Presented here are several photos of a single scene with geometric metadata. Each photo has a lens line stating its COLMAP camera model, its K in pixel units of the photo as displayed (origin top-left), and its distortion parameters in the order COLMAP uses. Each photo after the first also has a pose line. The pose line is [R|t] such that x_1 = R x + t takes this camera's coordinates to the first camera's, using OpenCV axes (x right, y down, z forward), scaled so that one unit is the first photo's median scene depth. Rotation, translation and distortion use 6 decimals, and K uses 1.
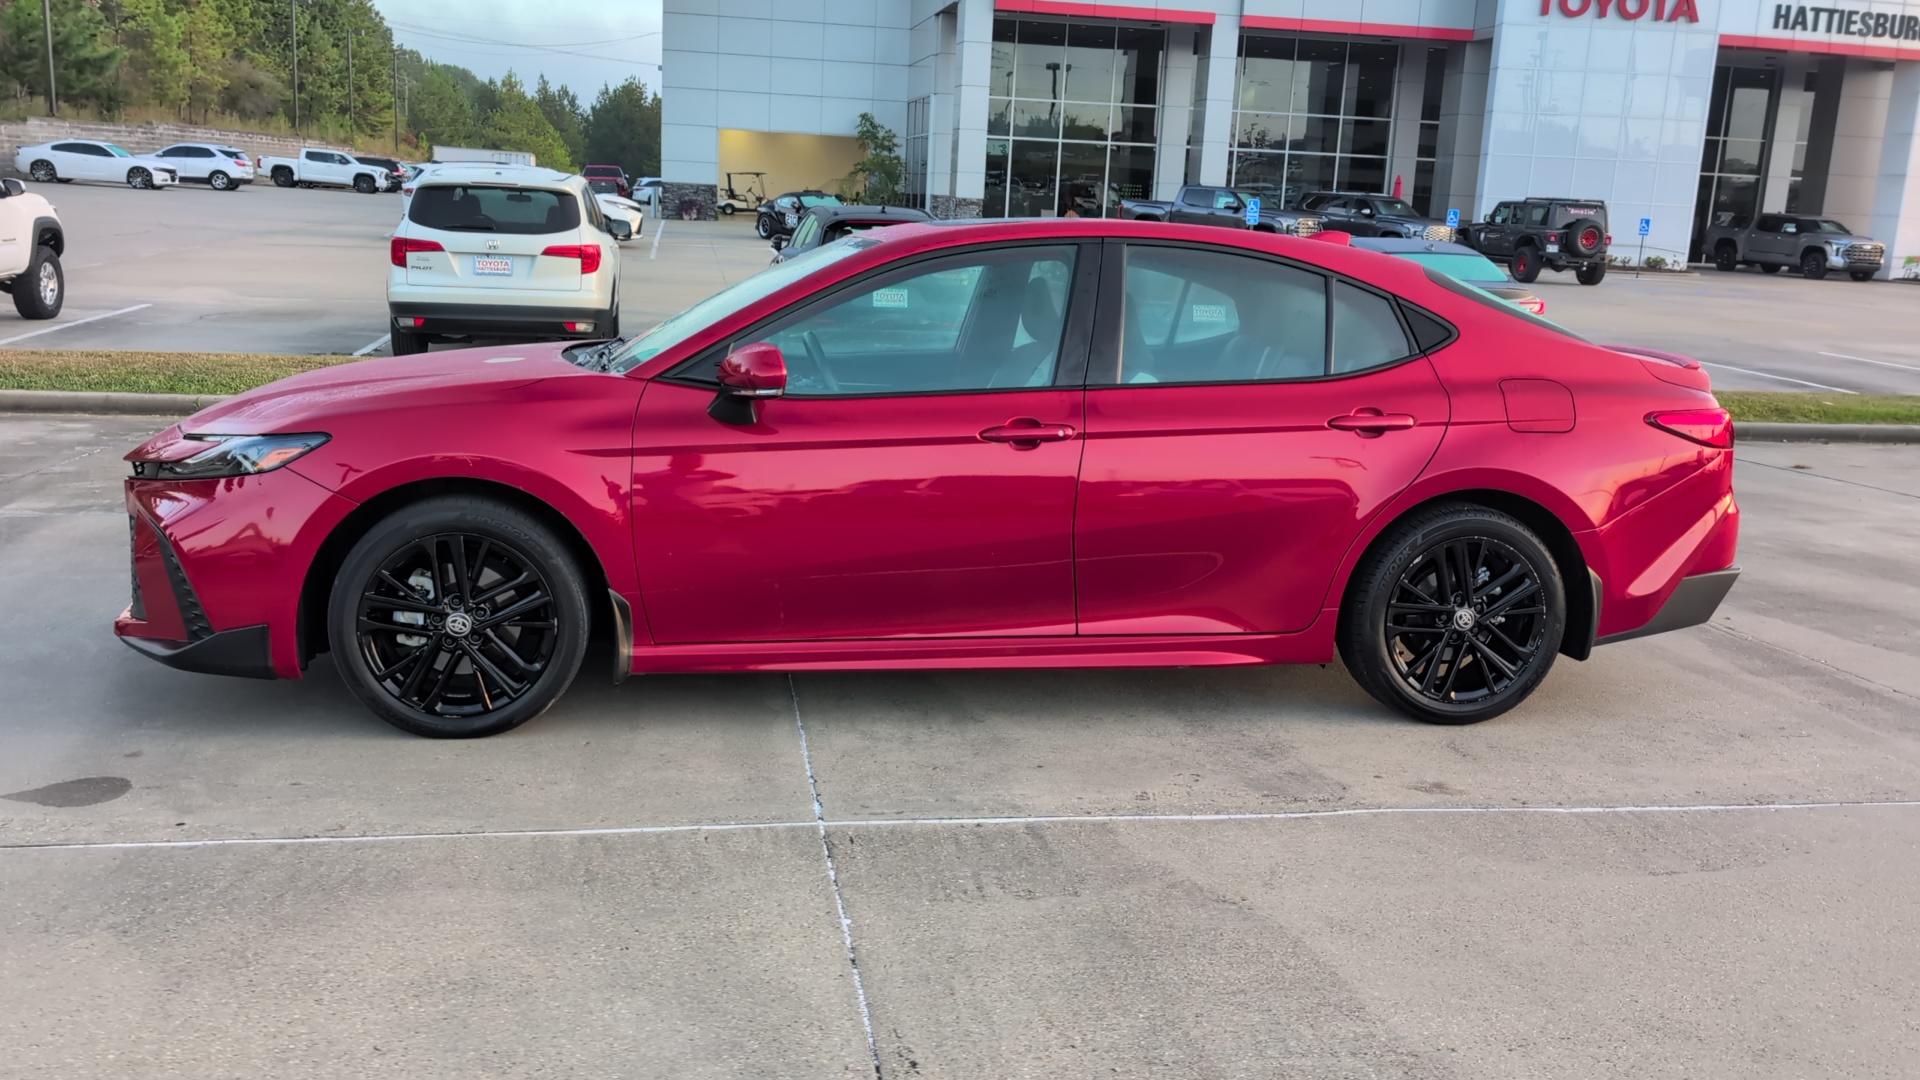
lens RADIAL K [[1640.3, 0, 966.9], [0, 1640.3, 553.0], [0, 0, 1]] dist [0.032654, -0.045994]
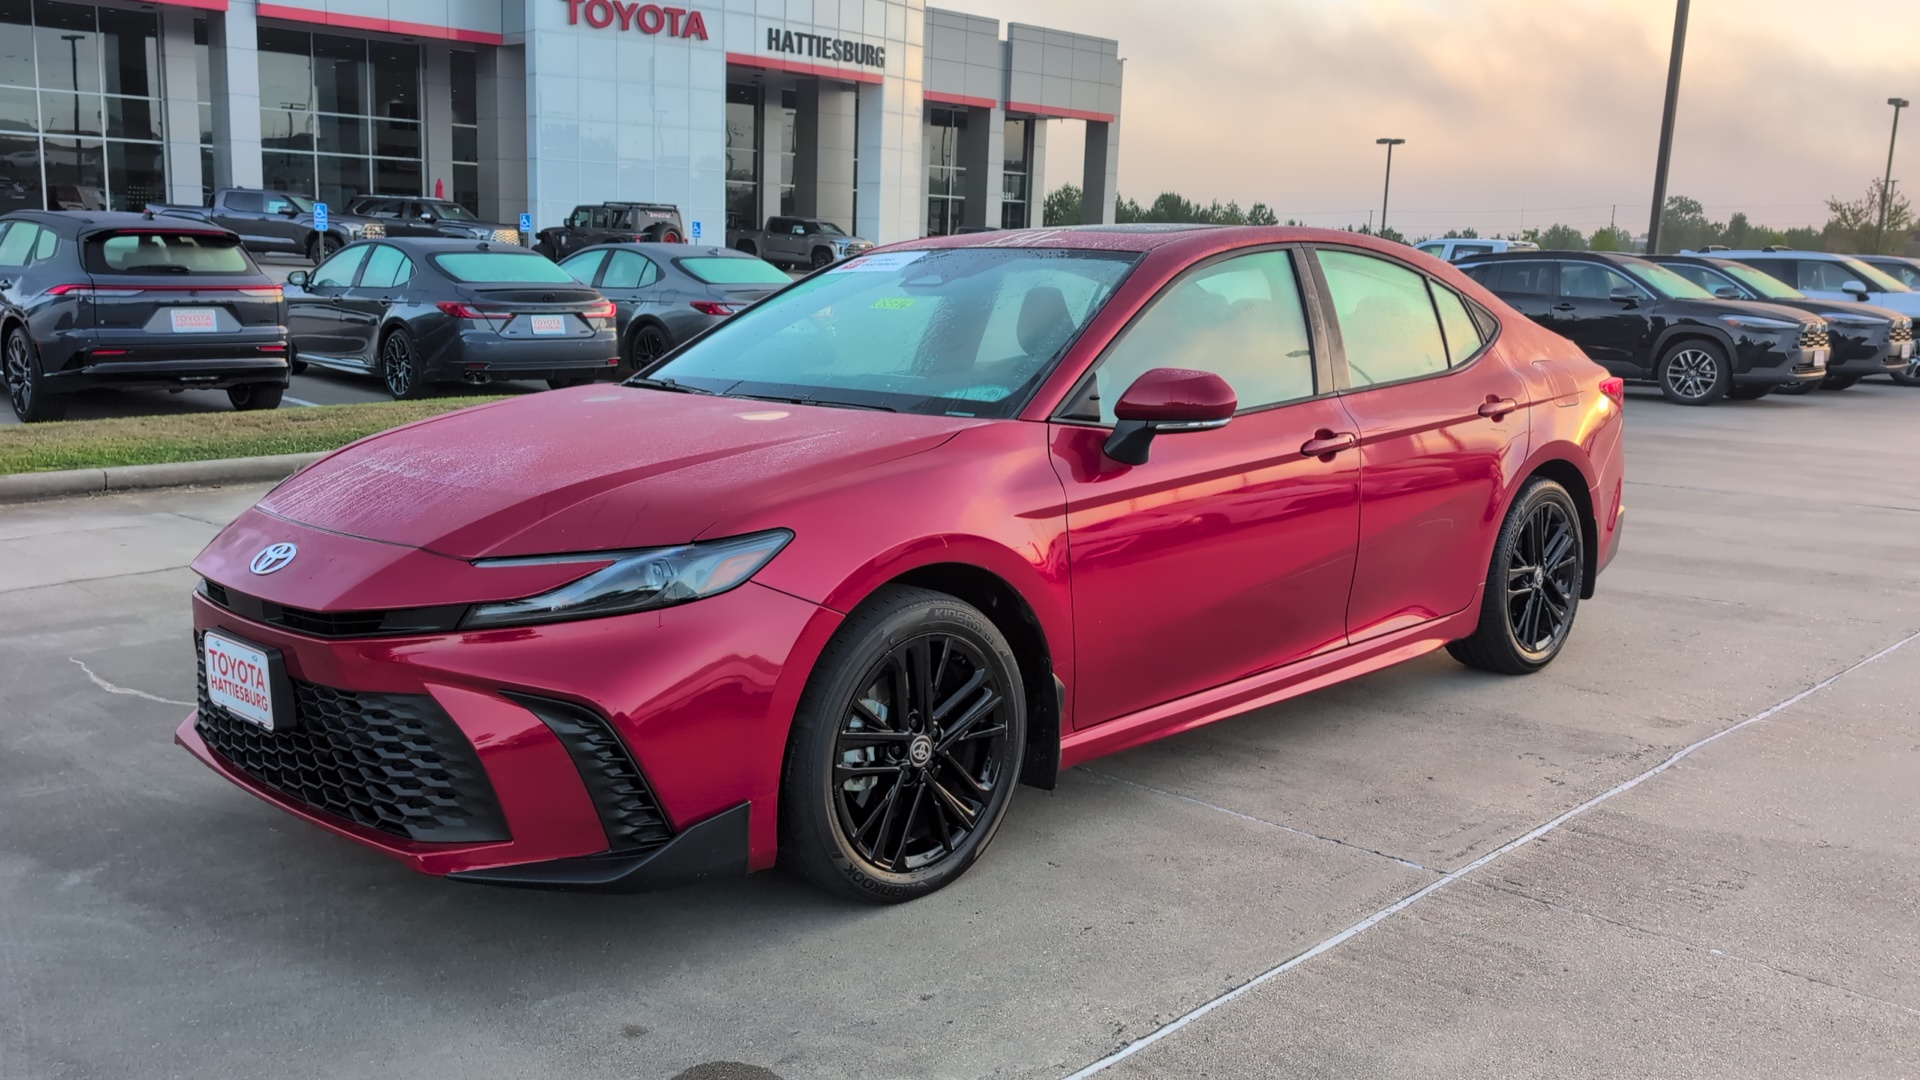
lens RADIAL K [[1640.3, 0, 978.0], [0, 1640.3, 534.4], [0, 0, 1]] dist [0.032654, -0.045994]
pose [[0.804277, -0.120739, 0.581860, -0.079222], [0.128404, 0.991320, 0.028218, -0.008391], [-0.580217, 0.052018, 0.812799, 0.037545]]
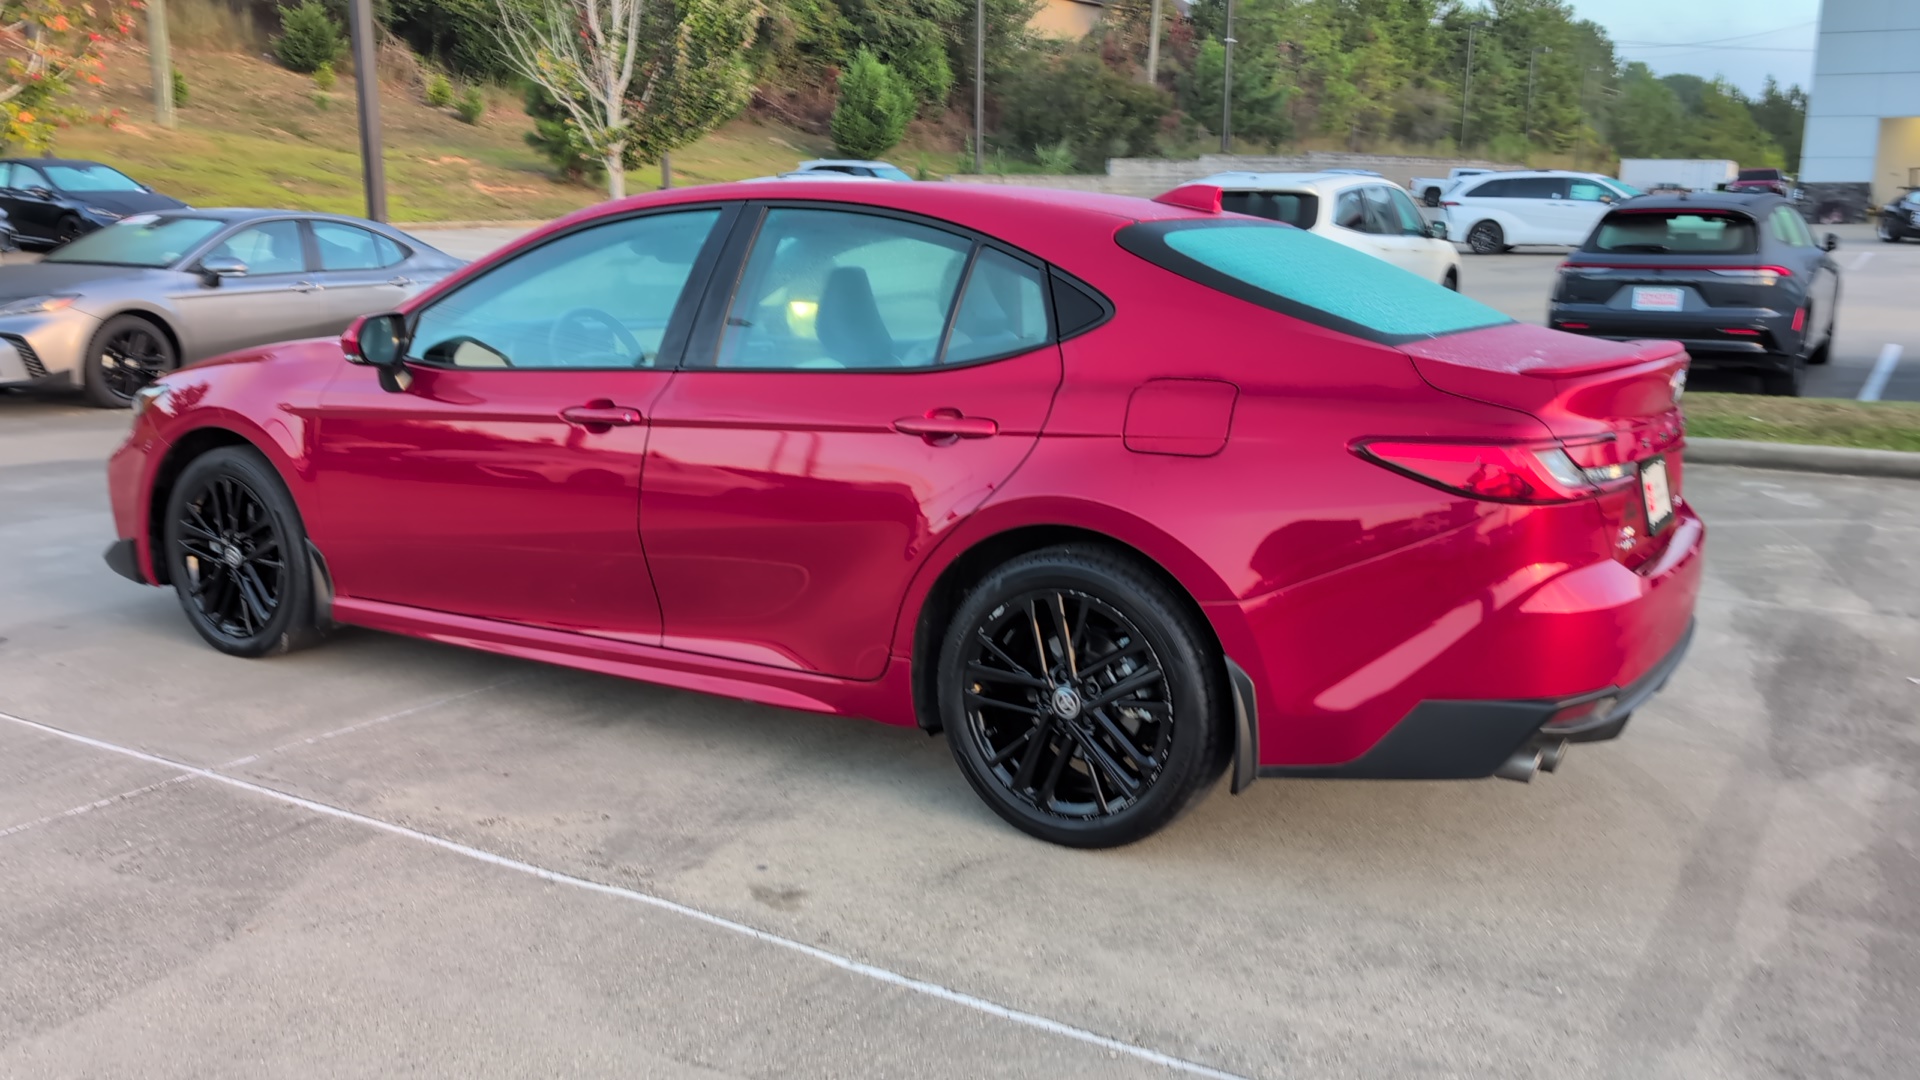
lens RADIAL K [[1640.3, 0, 972.5], [0, 1640.3, 535.1], [0, 0, 1]] dist [0.032654, -0.045994]
pose [[0.746431, 0.093069, -0.658923, 0.090386], [-0.107594, 0.994022, 0.018518, -0.005207], [0.656707, 0.057074, 0.751983, 0.050847]]
